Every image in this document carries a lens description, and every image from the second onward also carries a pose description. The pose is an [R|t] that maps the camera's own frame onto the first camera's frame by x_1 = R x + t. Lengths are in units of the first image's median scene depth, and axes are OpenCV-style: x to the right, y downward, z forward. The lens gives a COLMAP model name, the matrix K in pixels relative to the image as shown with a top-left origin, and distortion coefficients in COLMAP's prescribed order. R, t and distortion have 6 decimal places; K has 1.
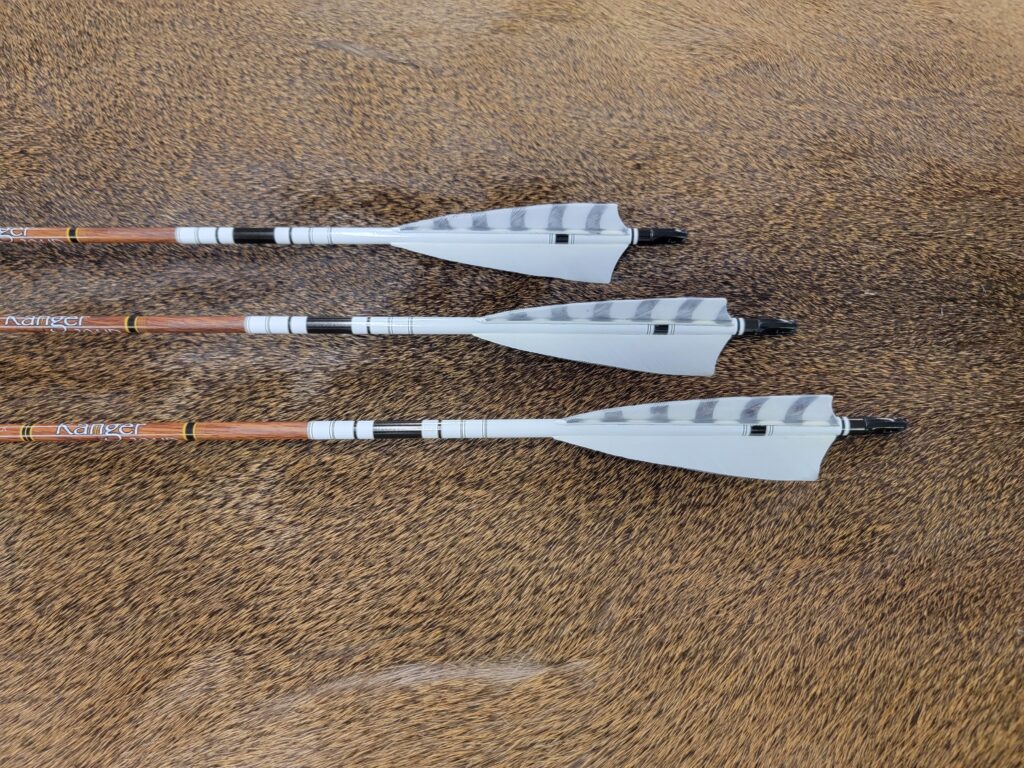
lens RADIAL K [[730.4, 0, 512.0], [0, 730.4, 384.0], [0, 0, 1]] dist [0.031317, -0.034750]
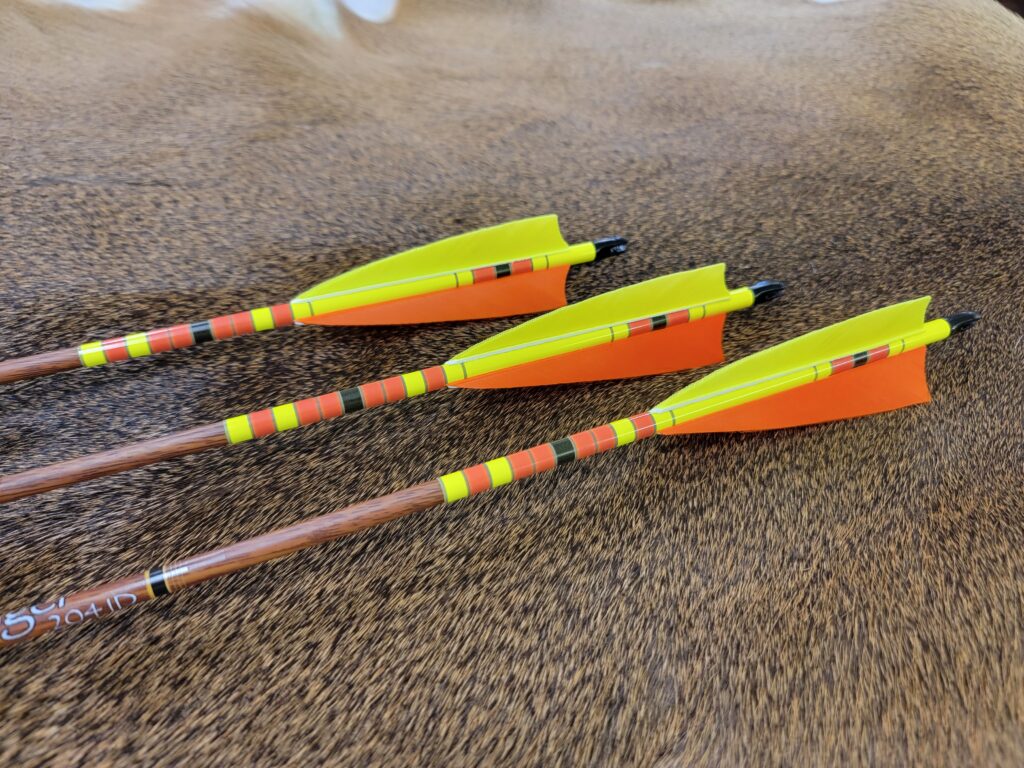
lens RADIAL K [[747.5, 0, 518.0], [0, 747.5, 376.6], [0, 0, 1]] dist [0.002078, -0.005307]
pose [[0.912884, -0.236034, 0.333062, -0.117429], [0.330142, 0.906762, -0.262276, 0.147677], [-0.240102, 0.349385, 0.905694, 0.237774]]
